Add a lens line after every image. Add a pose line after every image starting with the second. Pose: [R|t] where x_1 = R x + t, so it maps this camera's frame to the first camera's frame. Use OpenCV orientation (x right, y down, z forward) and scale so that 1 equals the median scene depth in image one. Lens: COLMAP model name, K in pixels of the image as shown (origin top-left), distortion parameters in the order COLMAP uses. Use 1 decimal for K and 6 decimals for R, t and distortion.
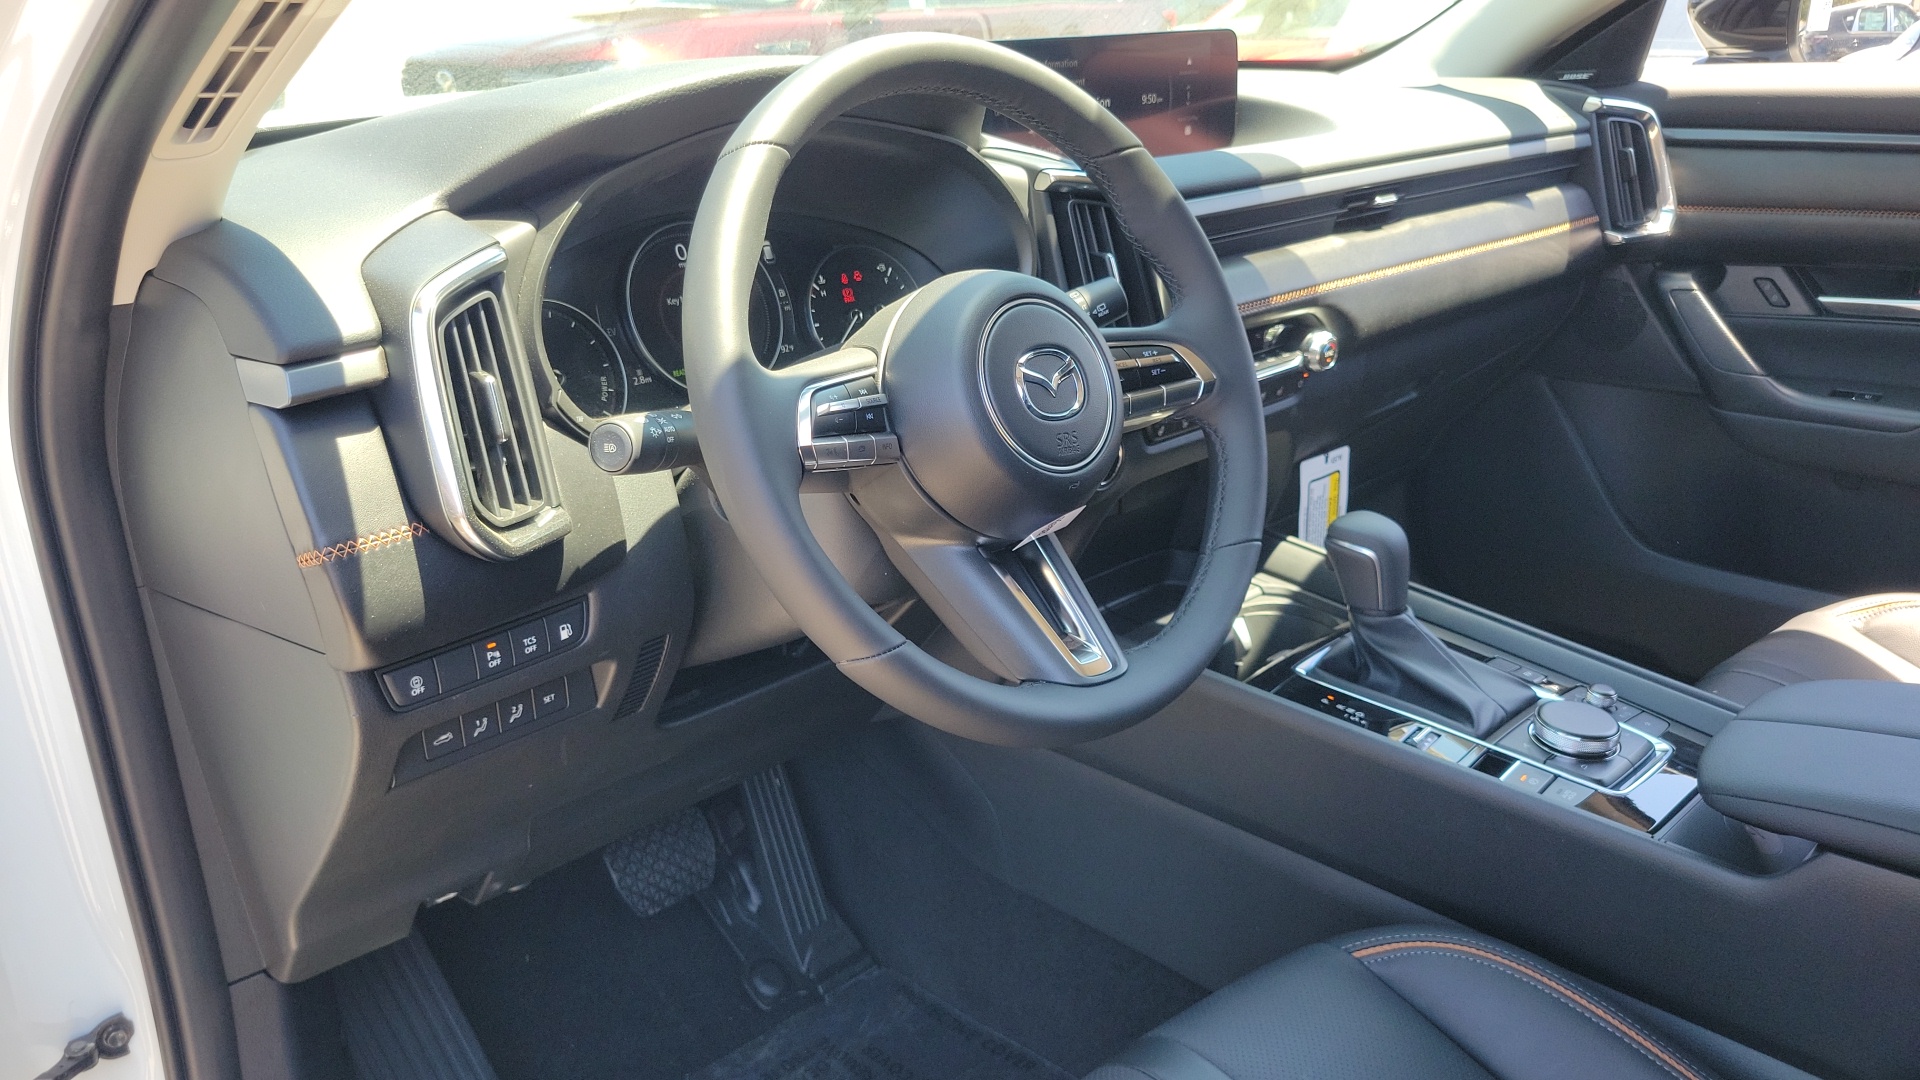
lens RADIAL K [[1488.4, 0, 973.6], [0, 1488.4, 543.2], [0, 0, 1]] dist [0.028763, -0.023915]
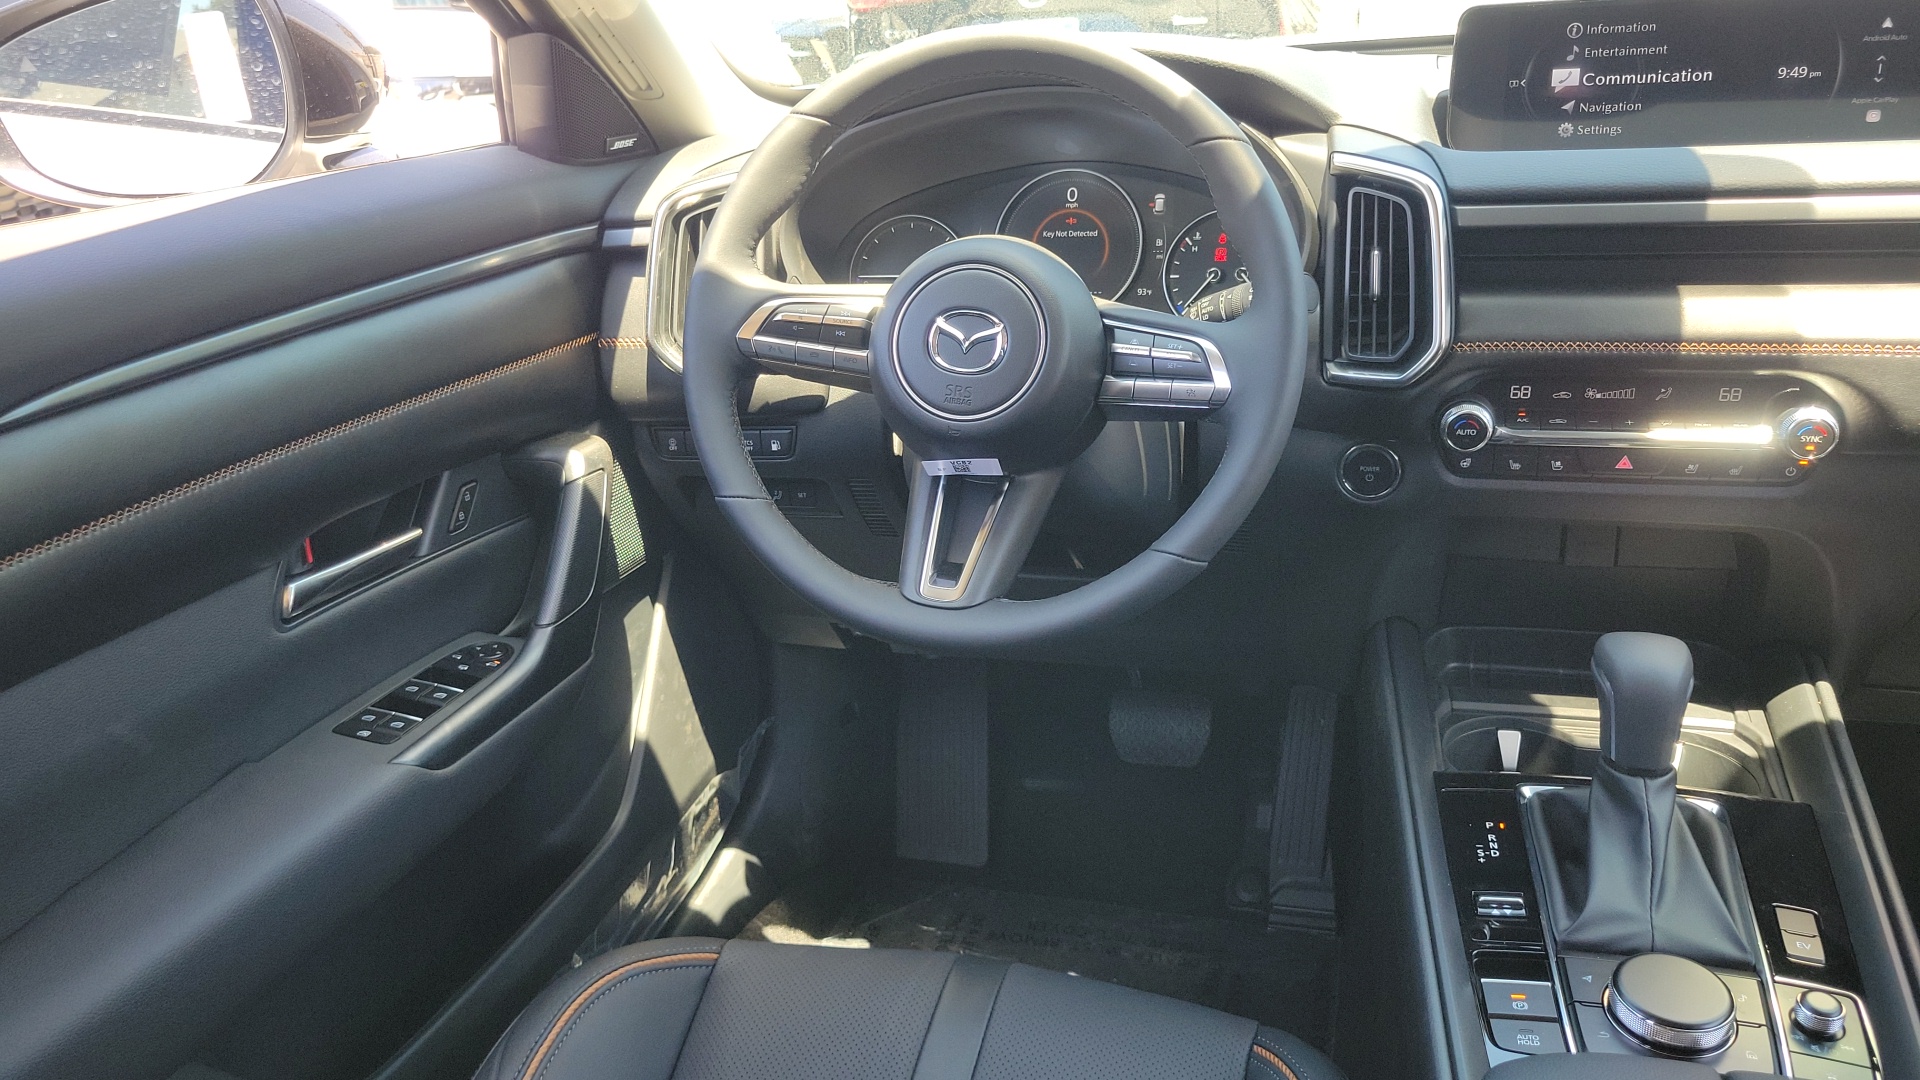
lens RADIAL K [[1488.4, 0, 929.5], [0, 1488.4, 532.5], [0, 0, 1]] dist [0.028763, -0.023915]
pose [[0.465984, 0.304866, -0.830612, 0.851618], [-0.252494, 0.945546, 0.205398, -0.162829], [0.848001, 0.114012, 0.517586, 0.337247]]
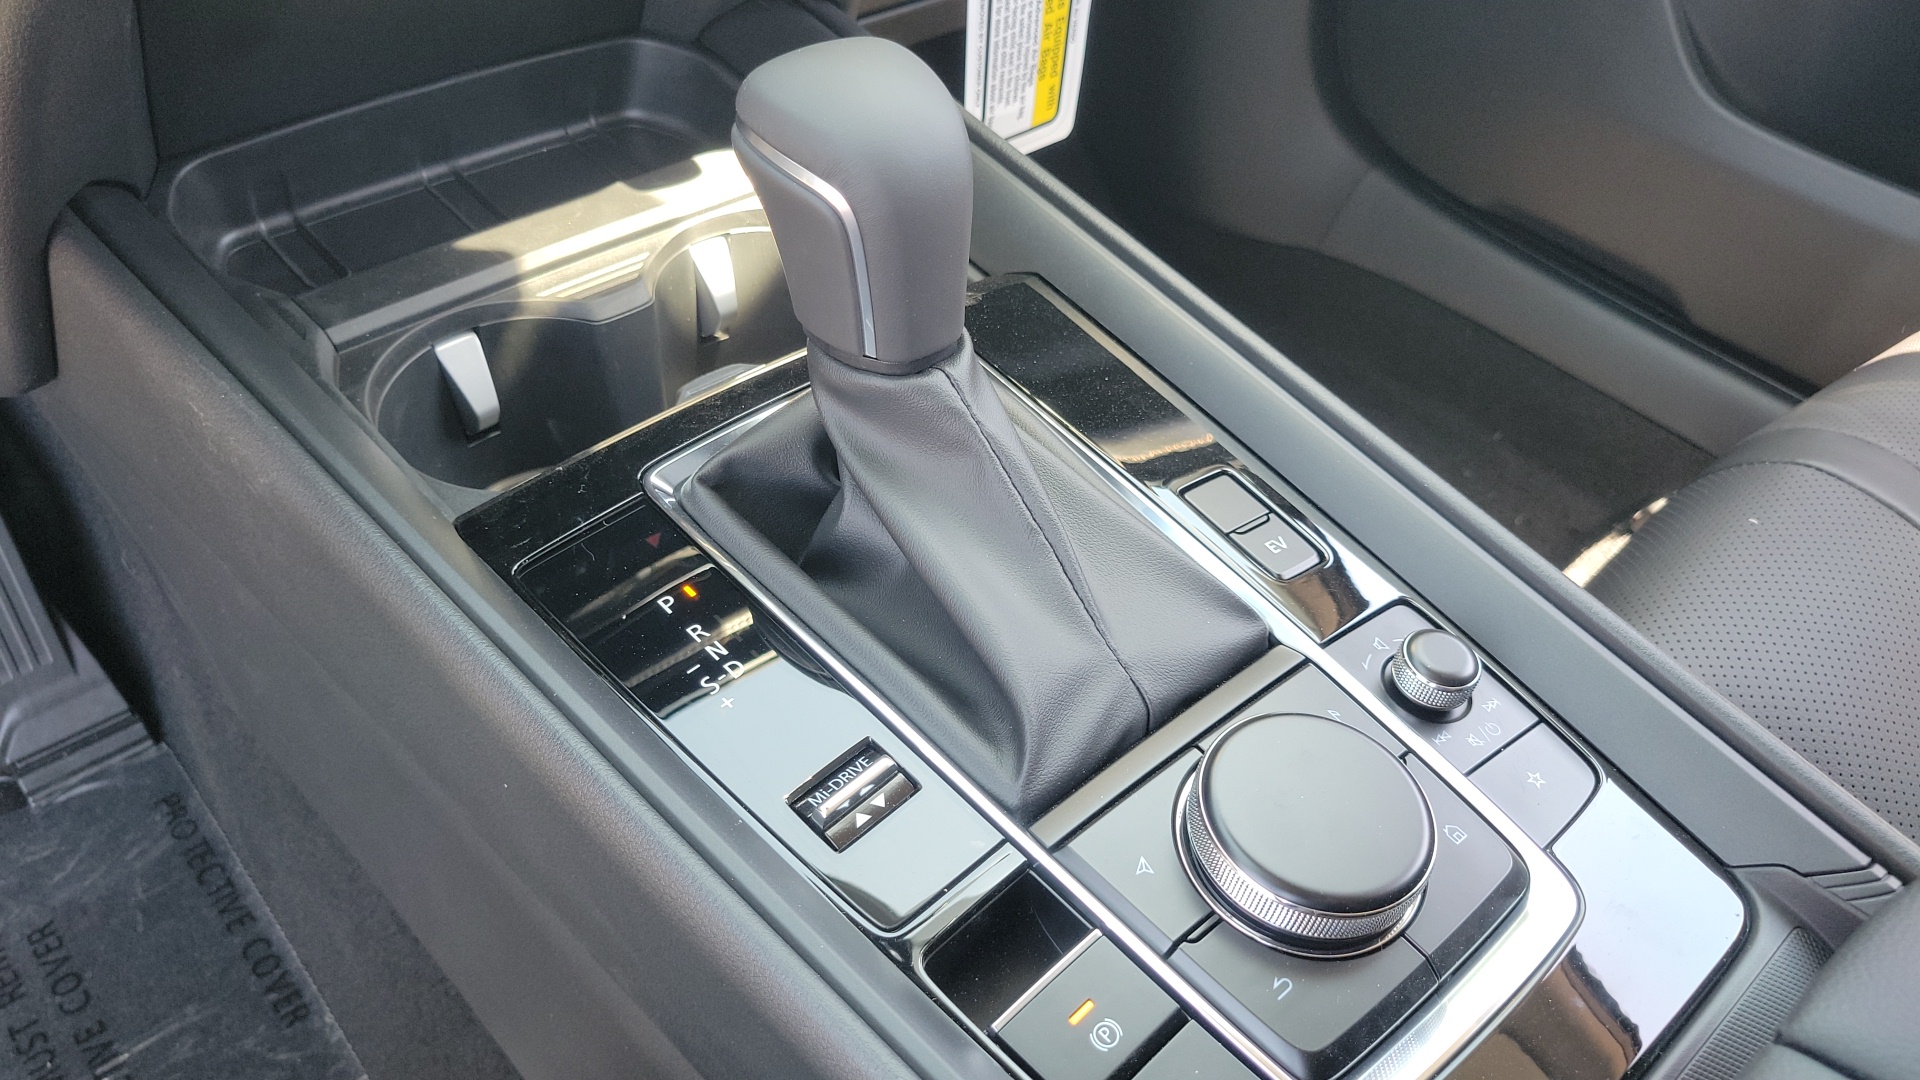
lens RADIAL K [[1488.4, 0, 948.1], [0, 1488.4, 543.3], [0, 0, 1]] dist [0.028763, -0.023915]
pose [[0.993933, 0.109921, -0.003939, 0.352440], [-0.099428, 0.913211, 0.395170, -0.063671], [0.047034, -0.392381, 0.918600, 0.792818]]
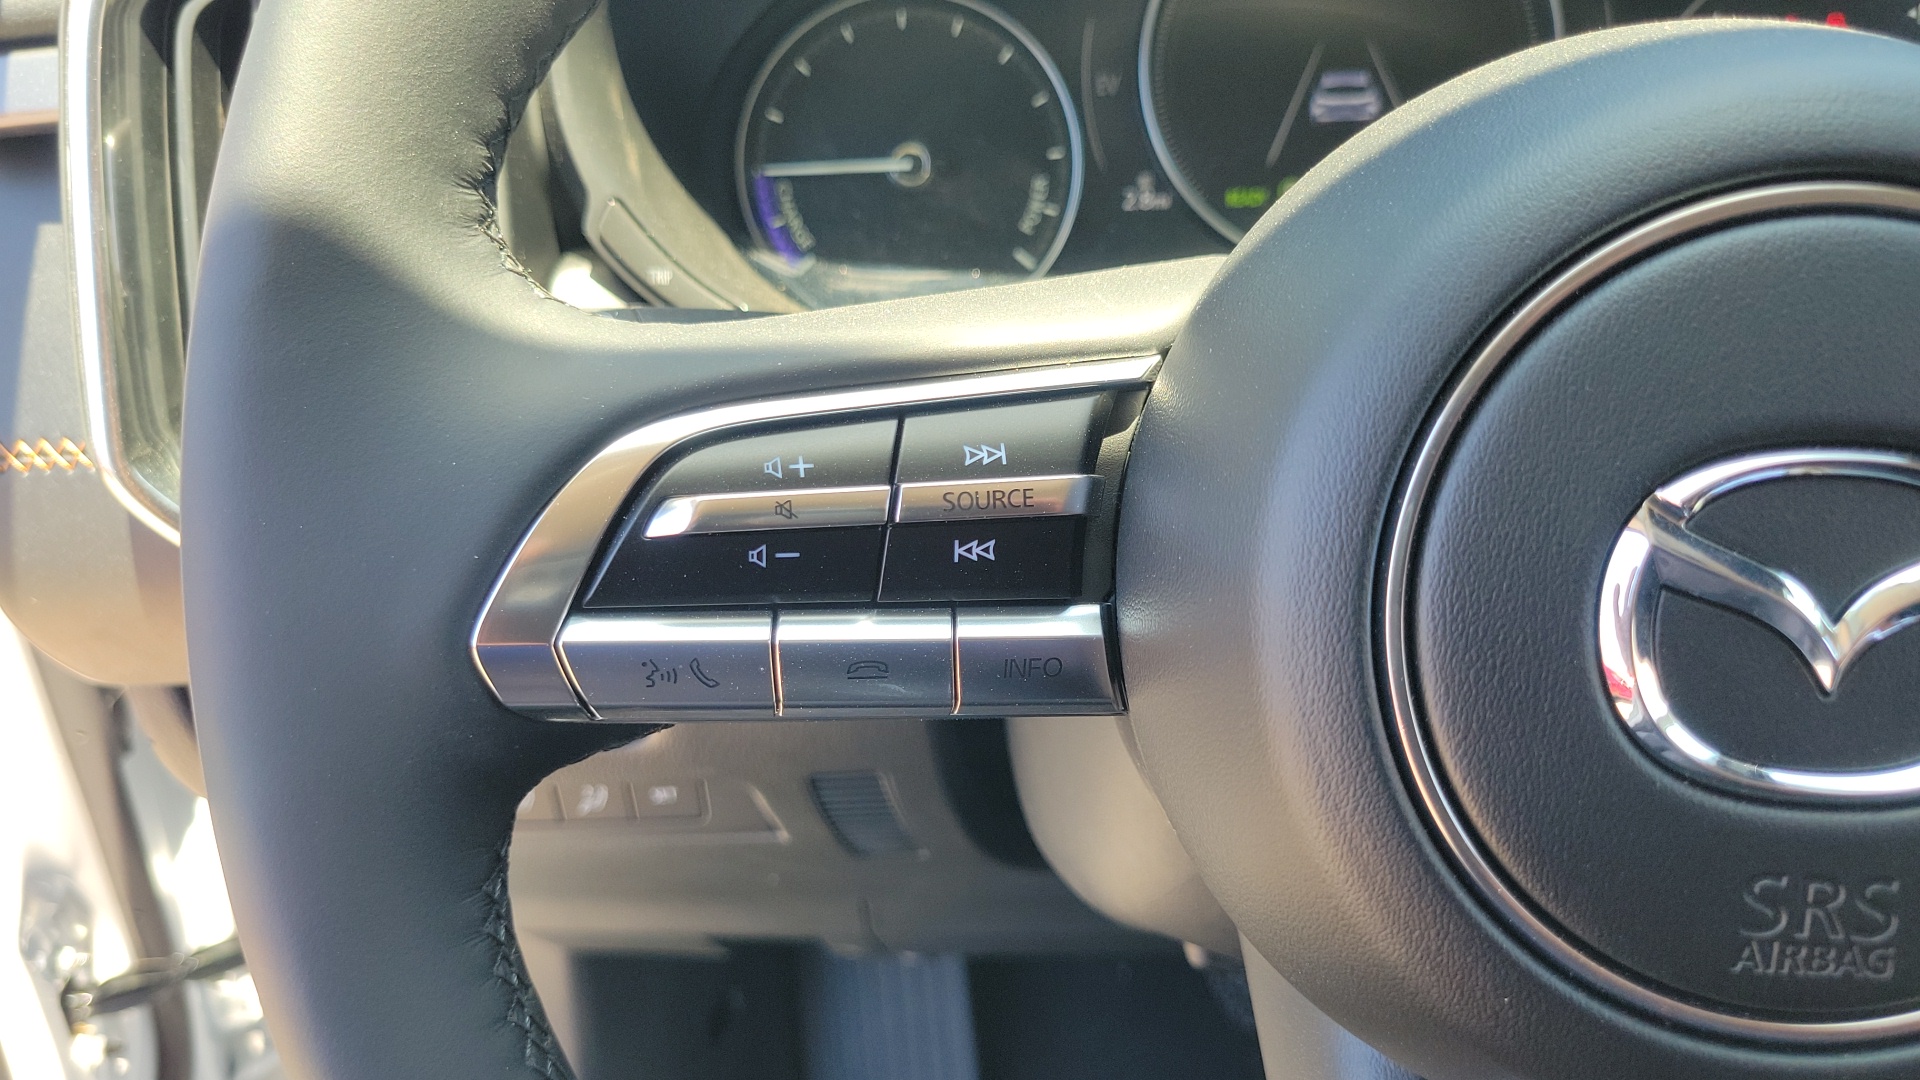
lens RADIAL K [[1488.4, 0, 926.2], [0, 1488.4, 548.0], [0, 0, 1]] dist [0.028763, -0.023915]
pose [[0.644145, 0.347114, -0.681608, 0.084077], [-0.217733, 0.937447, 0.271636, -0.119968], [0.733259, -0.026564, 0.679430, 0.643143]]
